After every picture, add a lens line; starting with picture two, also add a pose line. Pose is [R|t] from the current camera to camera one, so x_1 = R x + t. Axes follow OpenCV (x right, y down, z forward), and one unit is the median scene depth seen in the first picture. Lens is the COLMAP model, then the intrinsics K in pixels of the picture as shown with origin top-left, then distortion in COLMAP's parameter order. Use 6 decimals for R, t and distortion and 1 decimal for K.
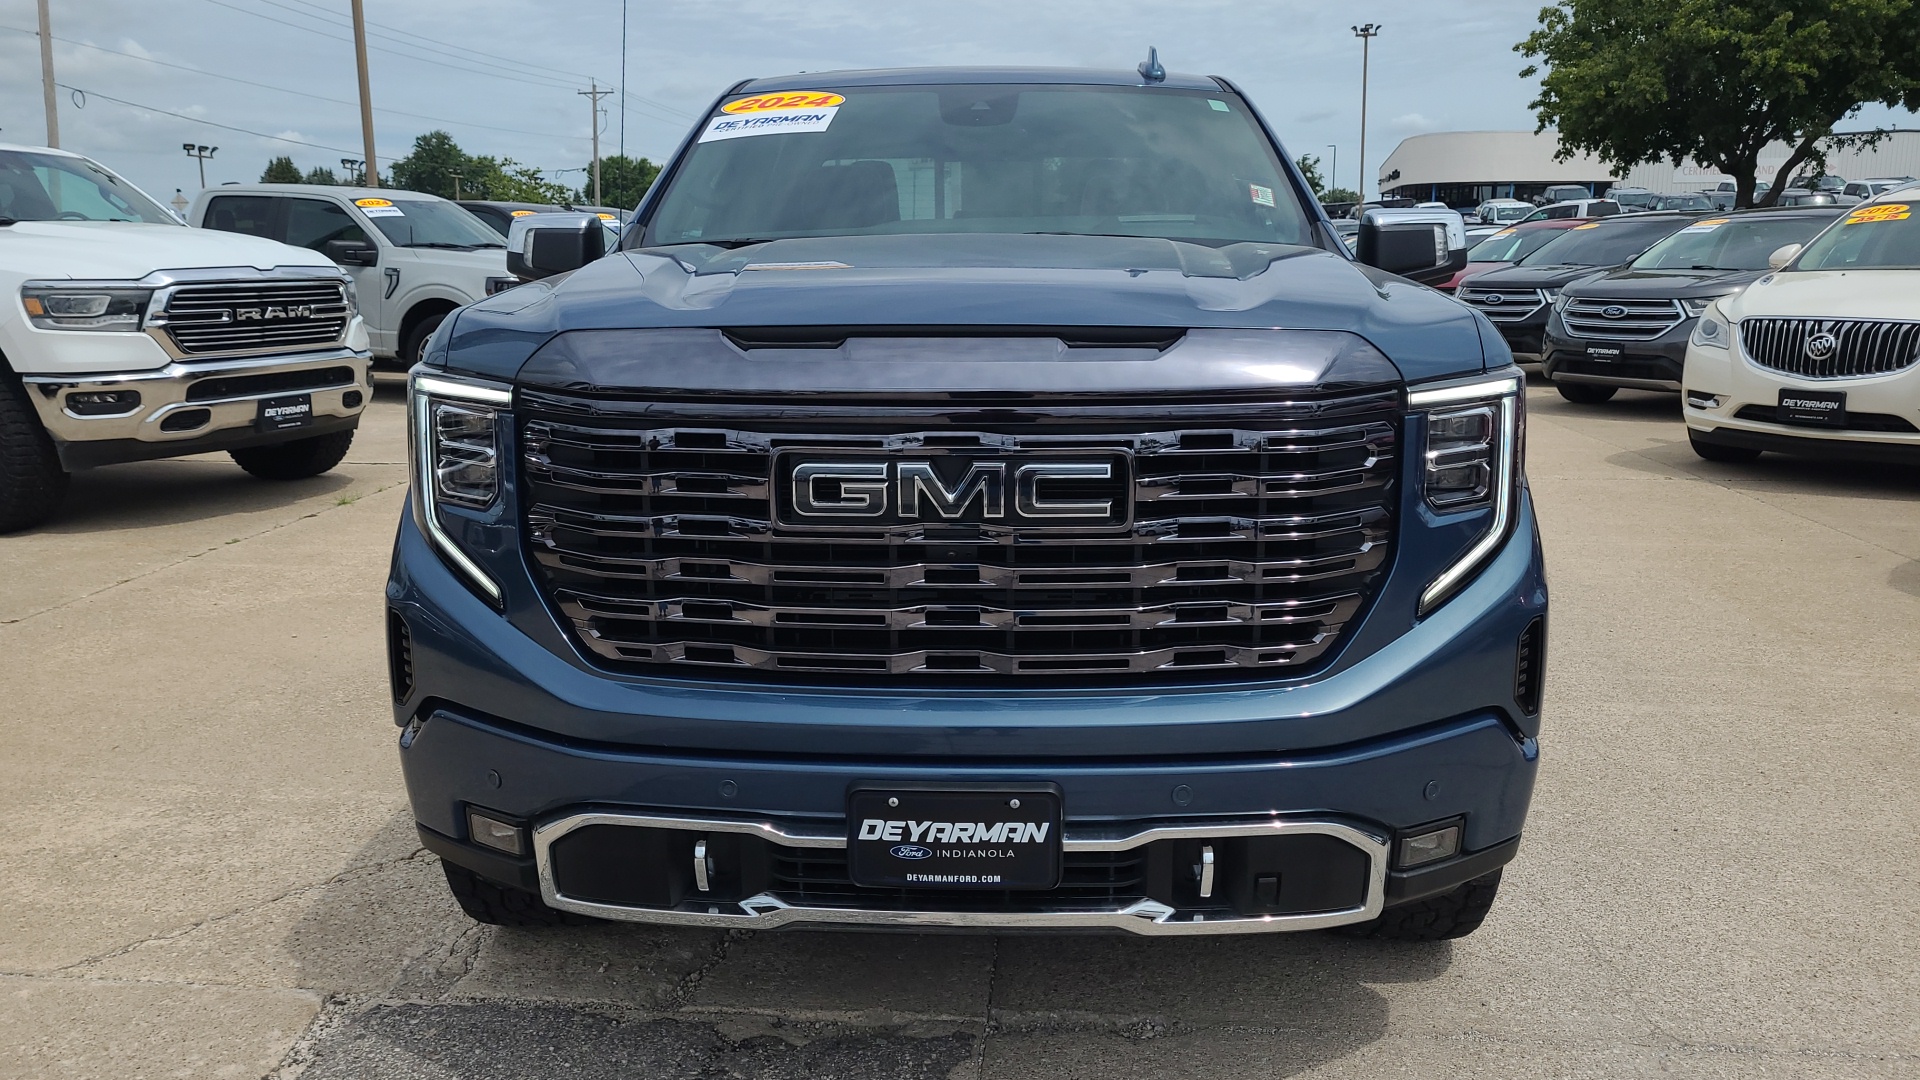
lens RADIAL K [[1463.7, 0, 960.0], [0, 1463.7, 540.0], [0, 0, 1]] dist [0.036650, -0.012726]
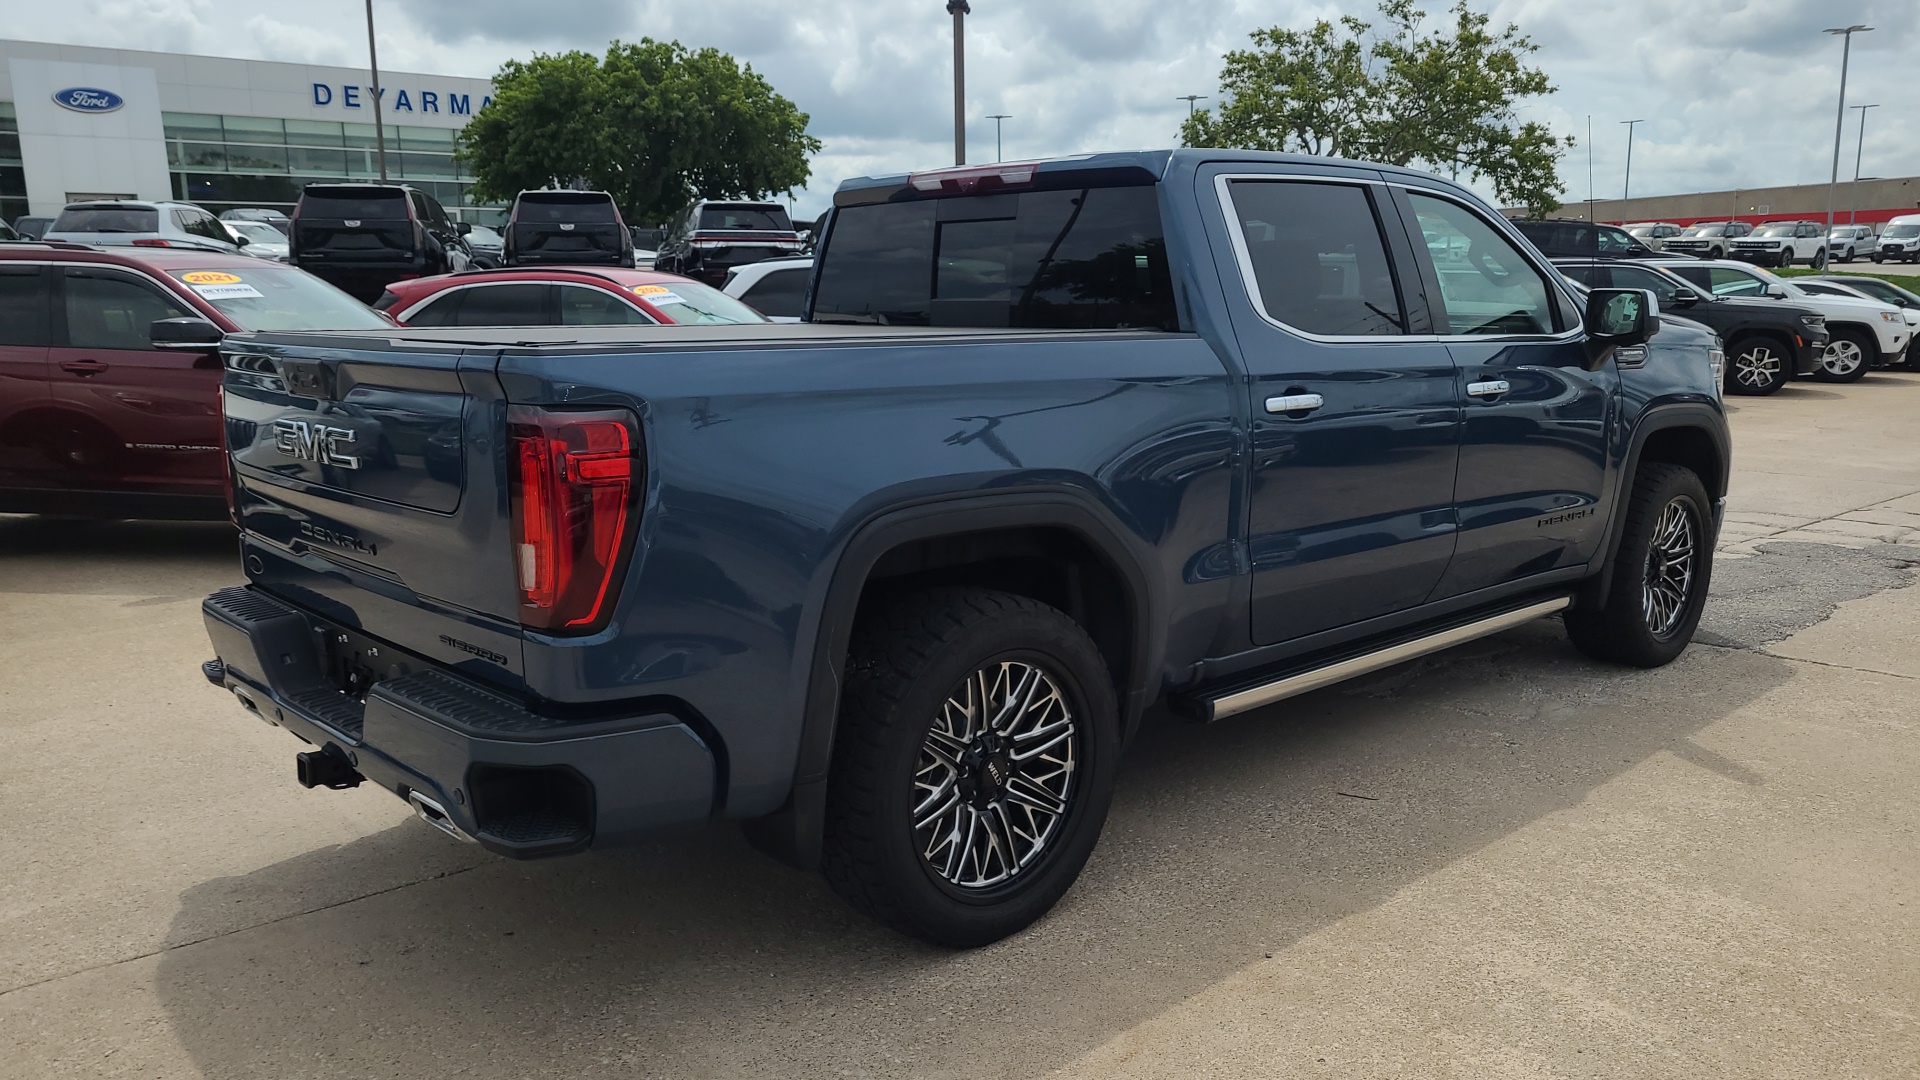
lens RADIAL K [[1463.7, 0, 960.0], [0, 1463.7, 540.0], [0, 0, 1]] dist [0.036650, -0.012726]
pose [[-0.713609, -0.108979, 0.692016, -0.807210], [0.153281, 0.939600, 0.306033, -0.514623], [-0.683569, 0.324461, -0.653803, 2.384274]]
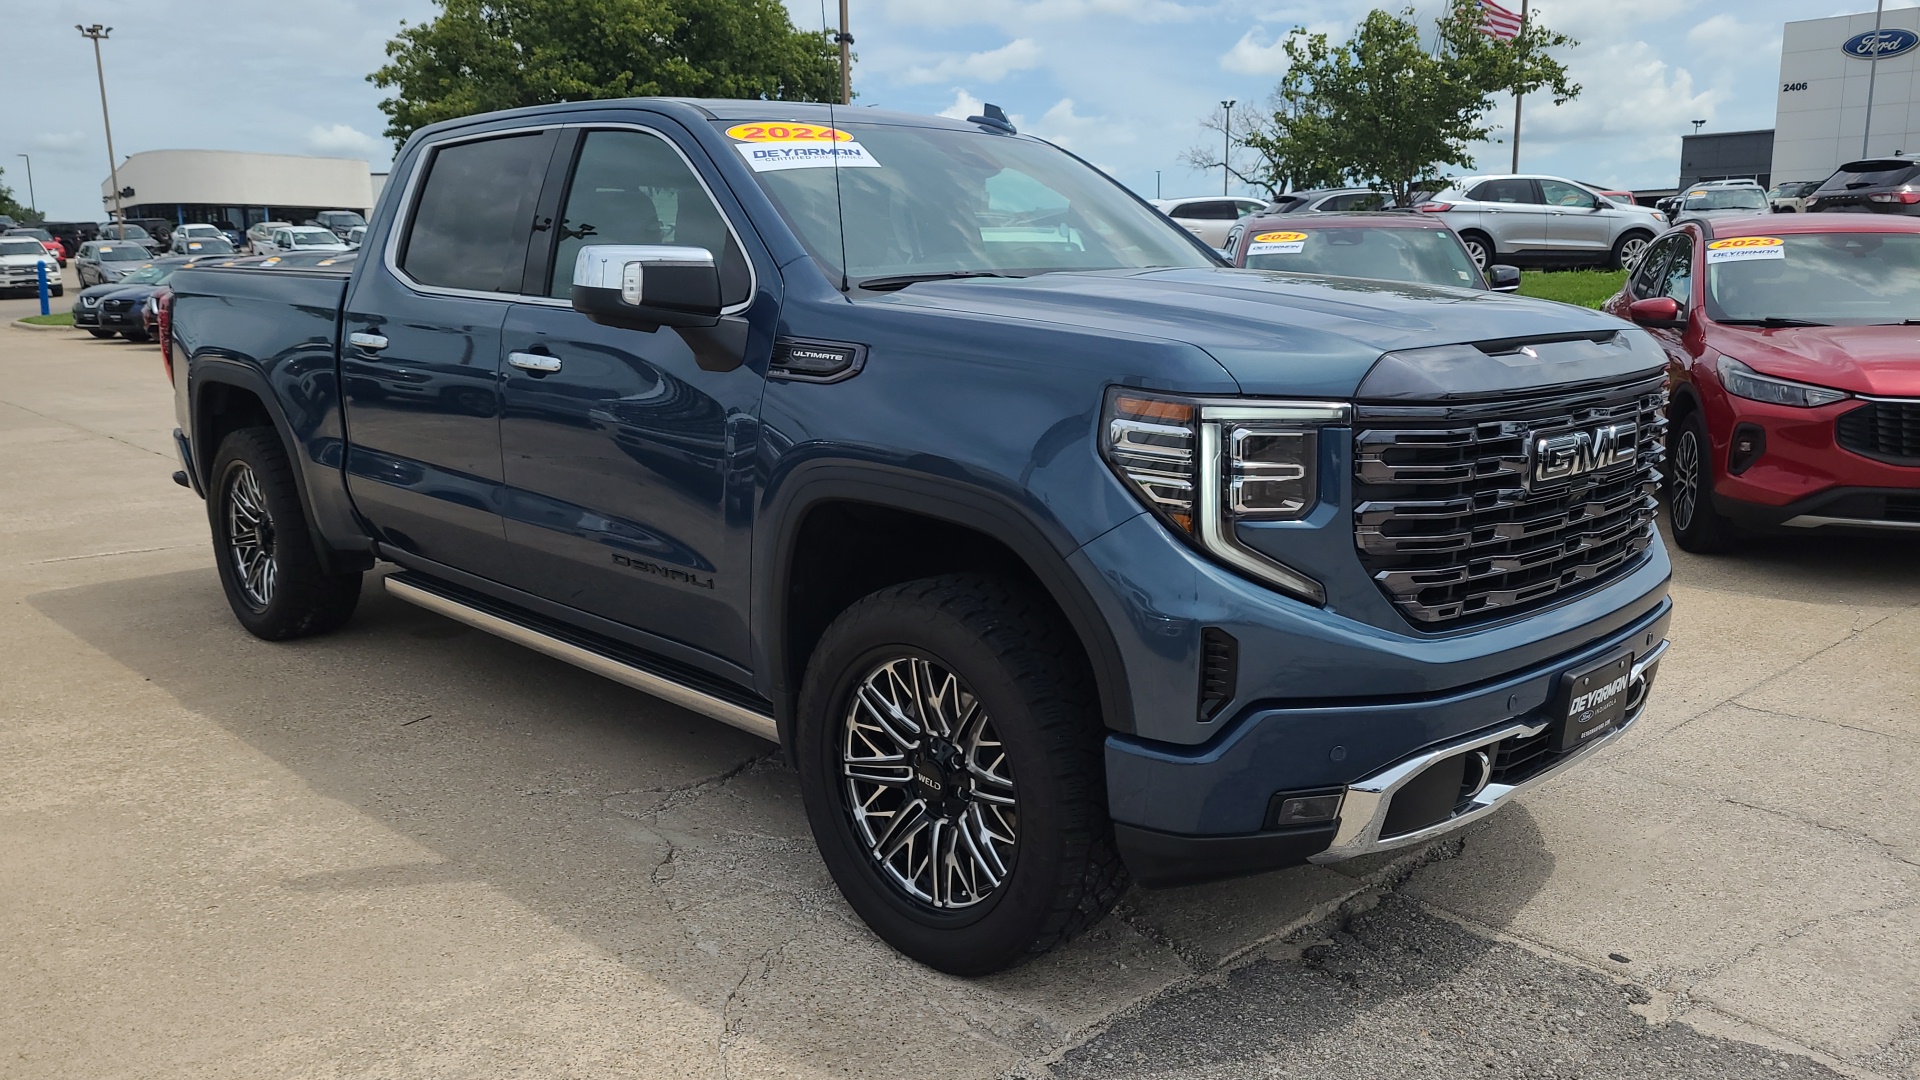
lens RADIAL K [[1463.7, 0, 960.0], [0, 1463.7, 540.0], [0, 0, 1]] dist [0.036650, -0.012726]
pose [[0.677090, -0.137137, 0.723009, -0.816533], [0.148935, 0.987688, 0.047863, -0.060056], [-0.720671, 0.075274, 0.689178, 0.265765]]
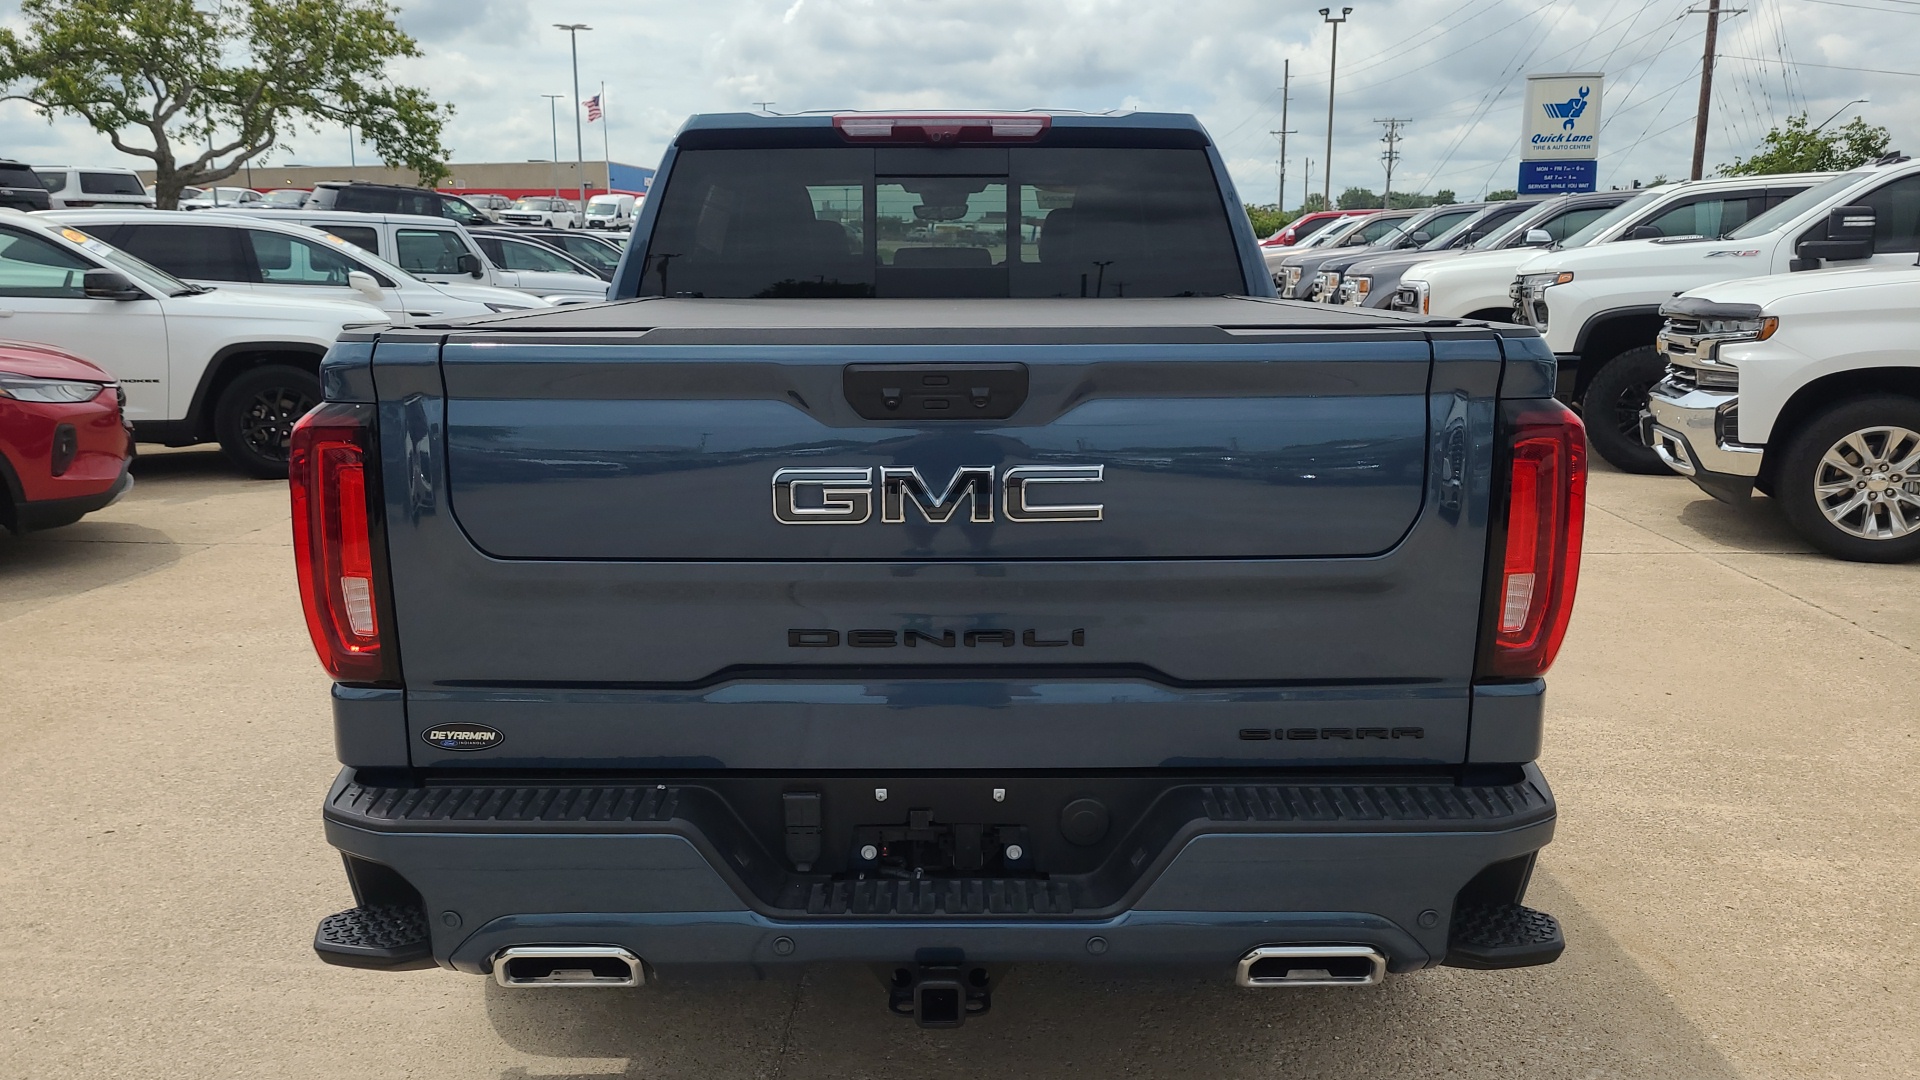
lens RADIAL K [[1463.7, 0, 960.0], [0, 1463.7, 540.0], [0, 0, 1]] dist [0.036650, -0.012726]
pose [[-0.998614, 0.015772, -0.050206, 0.080623], [-0.005069, 0.920771, 0.390072, -0.559153], [0.052380, 0.389786, -0.919415, 2.568844]]
